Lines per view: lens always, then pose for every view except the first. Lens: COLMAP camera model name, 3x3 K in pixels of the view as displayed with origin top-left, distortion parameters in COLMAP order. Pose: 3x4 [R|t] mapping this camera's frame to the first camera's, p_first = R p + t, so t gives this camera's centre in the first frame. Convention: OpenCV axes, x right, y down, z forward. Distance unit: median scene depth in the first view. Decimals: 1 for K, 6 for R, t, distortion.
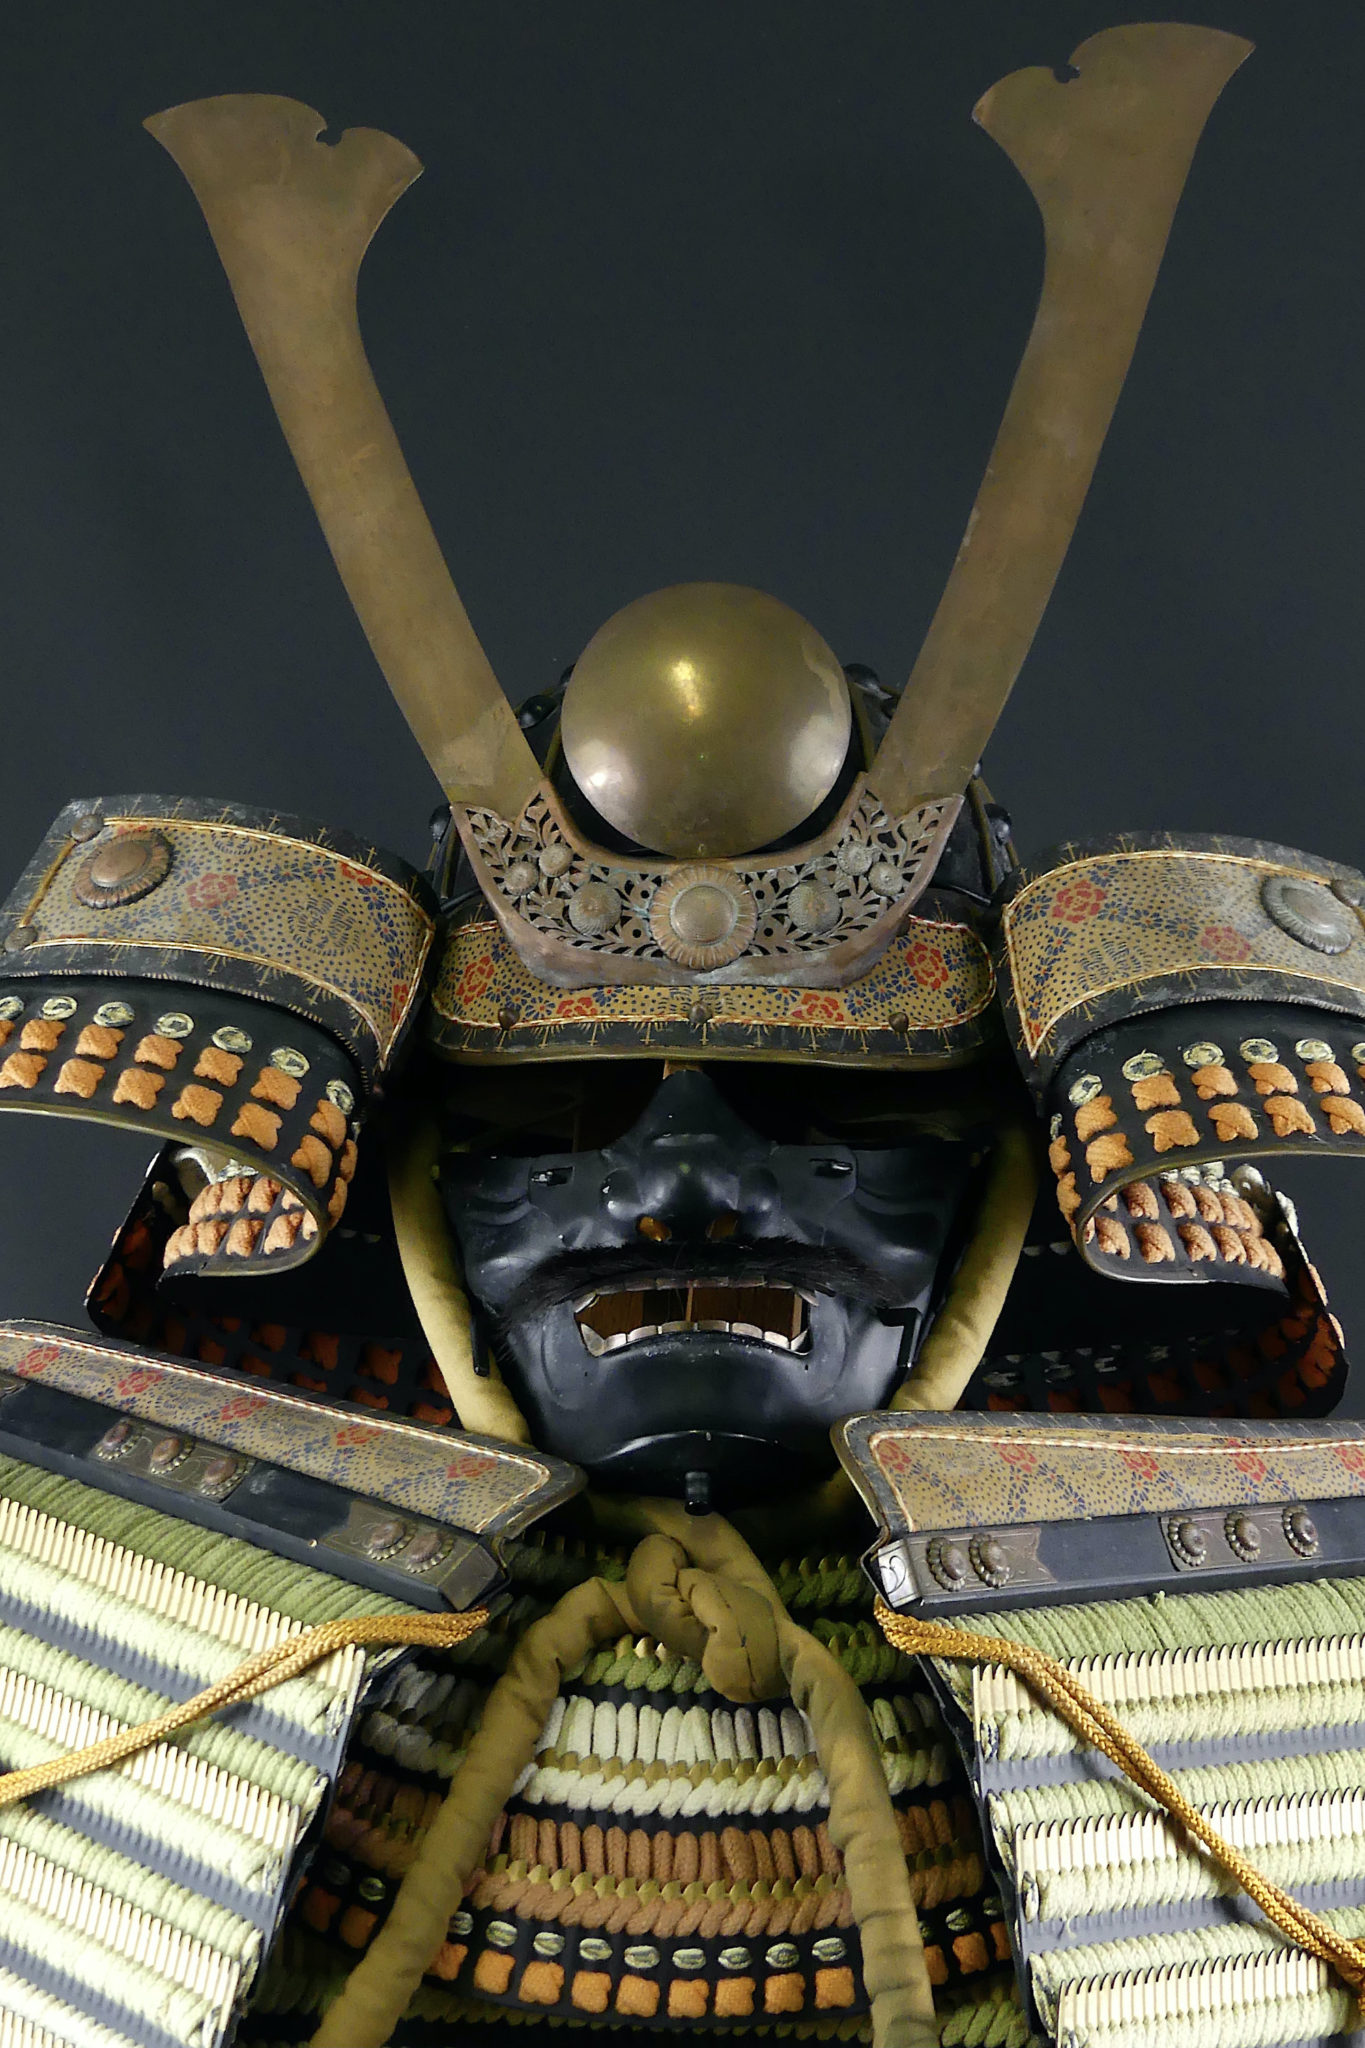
lens RADIAL K [[5784.2, 0, 682.5], [0, 5784.2, 1024.0], [0, 0, 1]] dist [-0.031275, -0.295916]
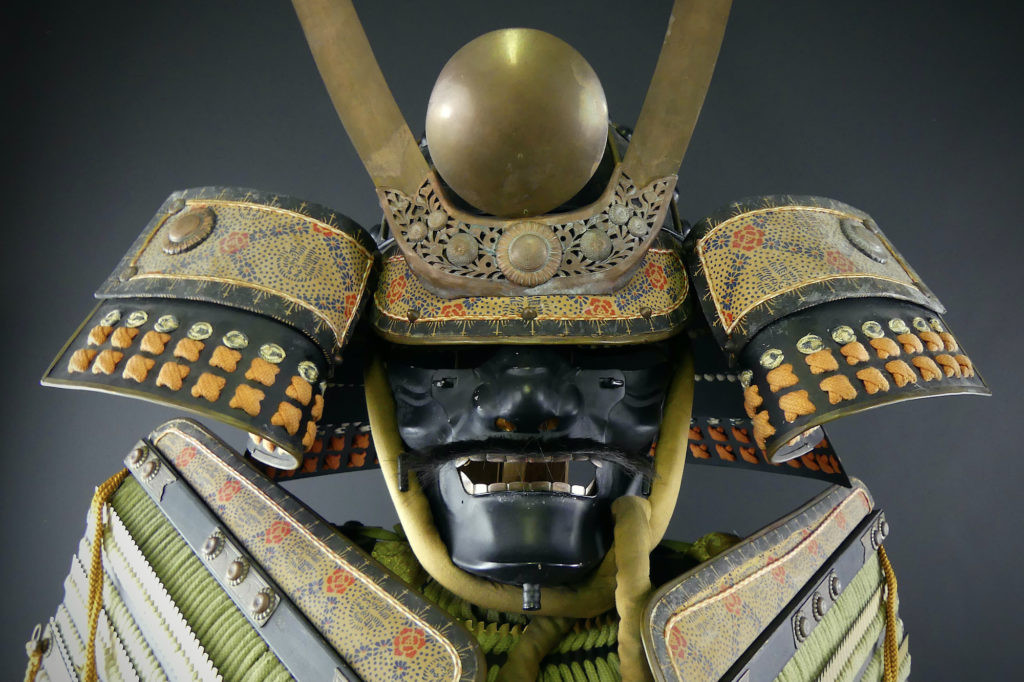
lens RADIAL K [[786.7, 0, 516.3], [0, 786.7, 358.8], [0, 0, 1]] dist [-0.016886, 0.002410]
pose [[0.998906, -0.029349, 0.036409, -0.008823], [0.023262, 0.987233, 0.157574, -0.023968], [-0.040569, -0.156555, 0.986836, 0.772370]]
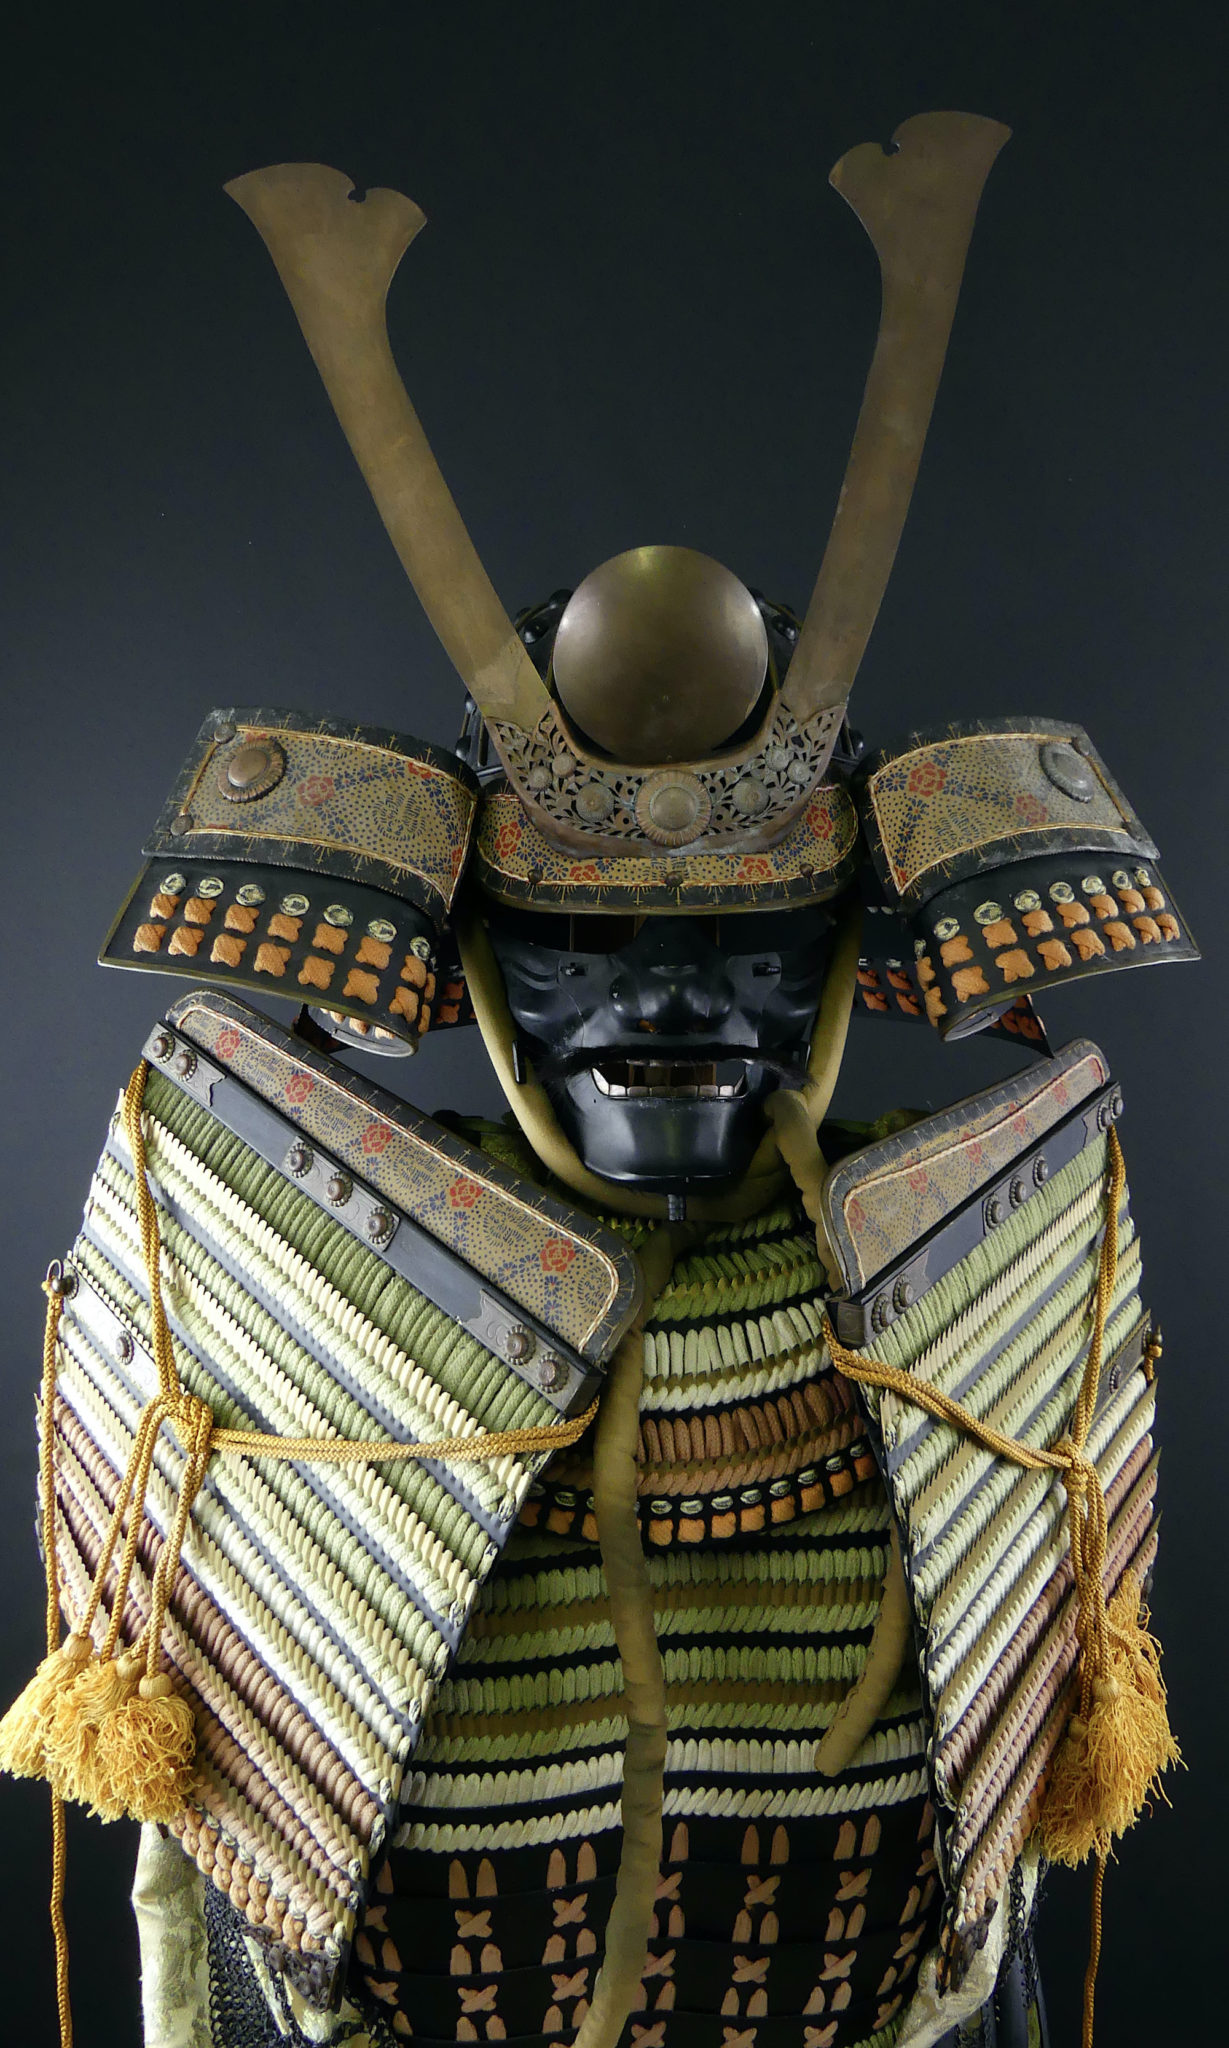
lens RADIAL K [[1516.0, 0, 650.3], [0, 1516.0, 1014.5], [0, 0, 1]] dist [-0.007783, -0.004497]
pose [[0.994235, -0.051295, 0.094159, -0.038717], [0.018532, 0.947136, 0.320296, -0.088045], [-0.105611, -0.316704, 0.942626, 0.634986]]
